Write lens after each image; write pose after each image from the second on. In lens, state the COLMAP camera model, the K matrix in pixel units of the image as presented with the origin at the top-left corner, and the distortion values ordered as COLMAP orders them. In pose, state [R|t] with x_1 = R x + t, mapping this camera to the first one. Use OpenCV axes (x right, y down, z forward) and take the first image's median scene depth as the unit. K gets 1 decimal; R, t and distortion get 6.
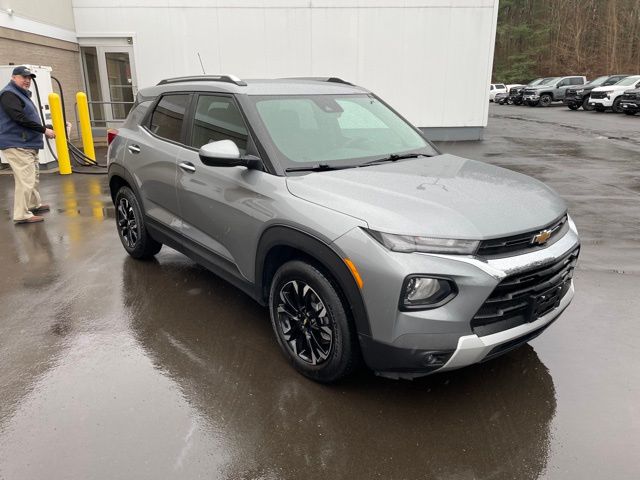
lens RADIAL K [[485.6, 0, 318.9], [0, 485.6, 230.3], [0, 0, 1]] dist [0.091548, -0.120693]
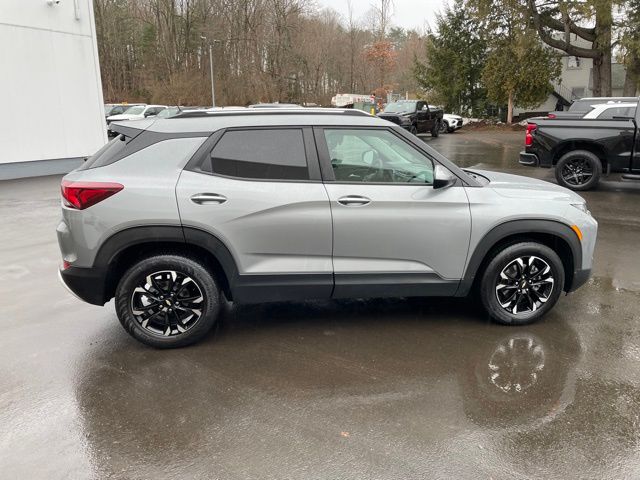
lens RADIAL K [[485.6, 0, 318.9], [0, 485.6, 230.3], [0, 0, 1]] dist [0.091548, -0.120693]
pose [[0.514251, -0.192225, 0.835820, -1.323153], [0.235953, 0.968661, 0.077603, -0.190295], [-0.824544, 0.157307, 0.543491, 0.618196]]
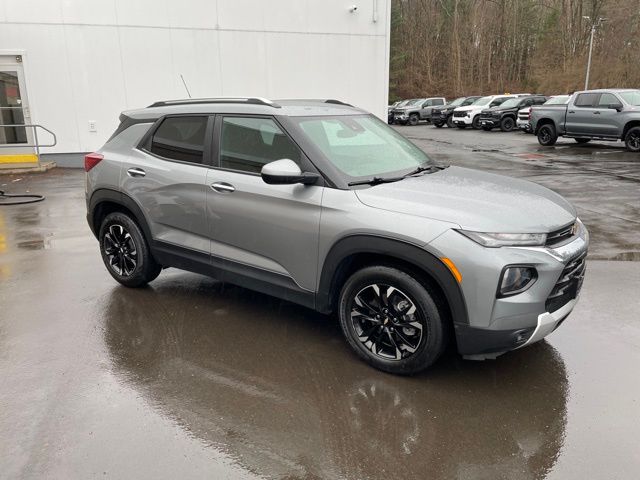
lens RADIAL K [[485.6, 0, 318.9], [0, 485.6, 230.3], [0, 0, 1]] dist [0.091548, -0.120693]
pose [[0.966850, -0.067455, 0.246274, -0.382555], [0.076829, 0.996633, -0.028646, 0.004251], [-0.243513, 0.046617, 0.968777, -0.026919]]
